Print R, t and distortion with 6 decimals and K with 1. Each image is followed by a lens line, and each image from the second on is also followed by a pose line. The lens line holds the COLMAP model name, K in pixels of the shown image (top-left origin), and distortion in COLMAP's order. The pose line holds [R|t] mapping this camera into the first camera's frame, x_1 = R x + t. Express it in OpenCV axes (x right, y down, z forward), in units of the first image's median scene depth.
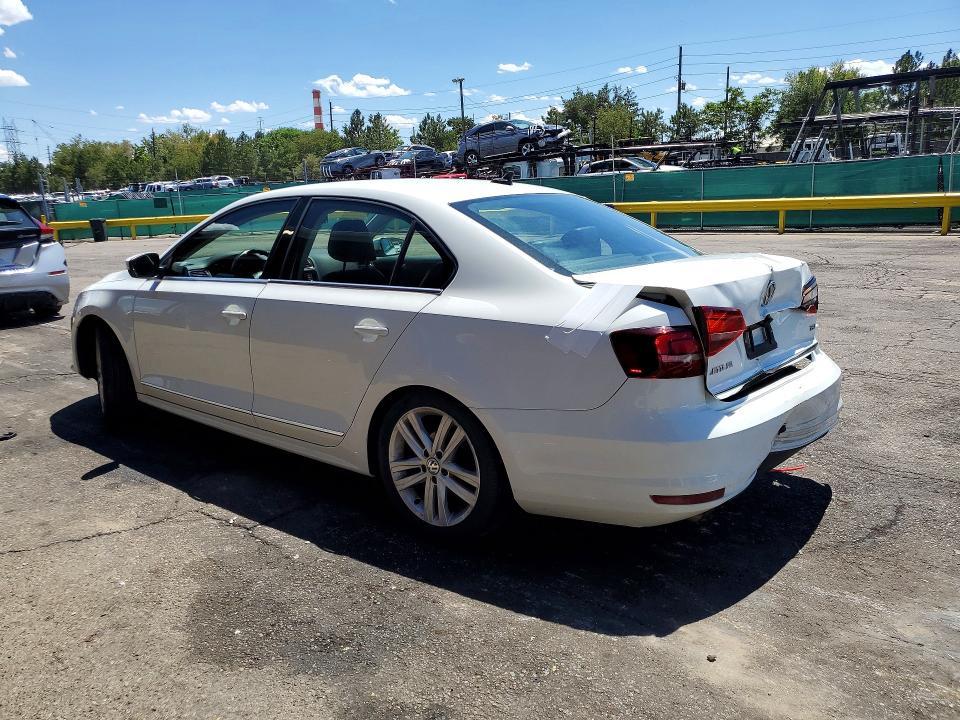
lens RADIAL K [[786.6, 0, 480.0], [0, 786.6, 360.0], [0, 0, 1]] dist [0.026452, 0.006062]
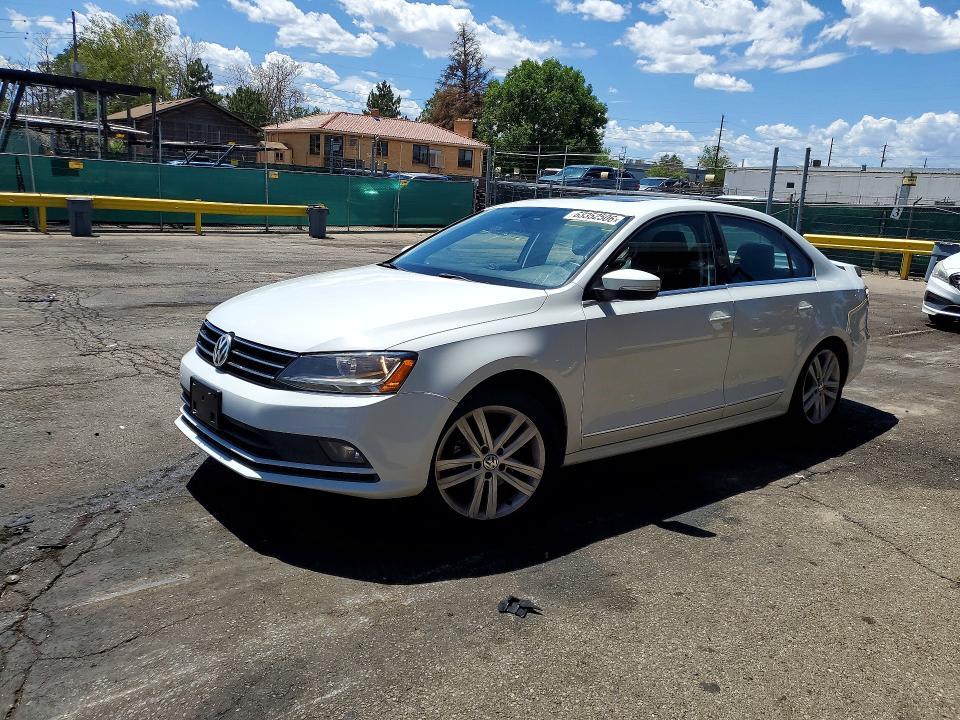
lens RADIAL K [[786.6, 0, 480.0], [0, 786.6, 360.0], [0, 0, 1]] dist [0.026452, 0.006062]
pose [[0.135797, -0.154271, 0.978652, -1.390527], [0.147227, 0.979977, 0.134051, -0.192231], [-0.979736, 0.125881, 0.155790, 1.135533]]
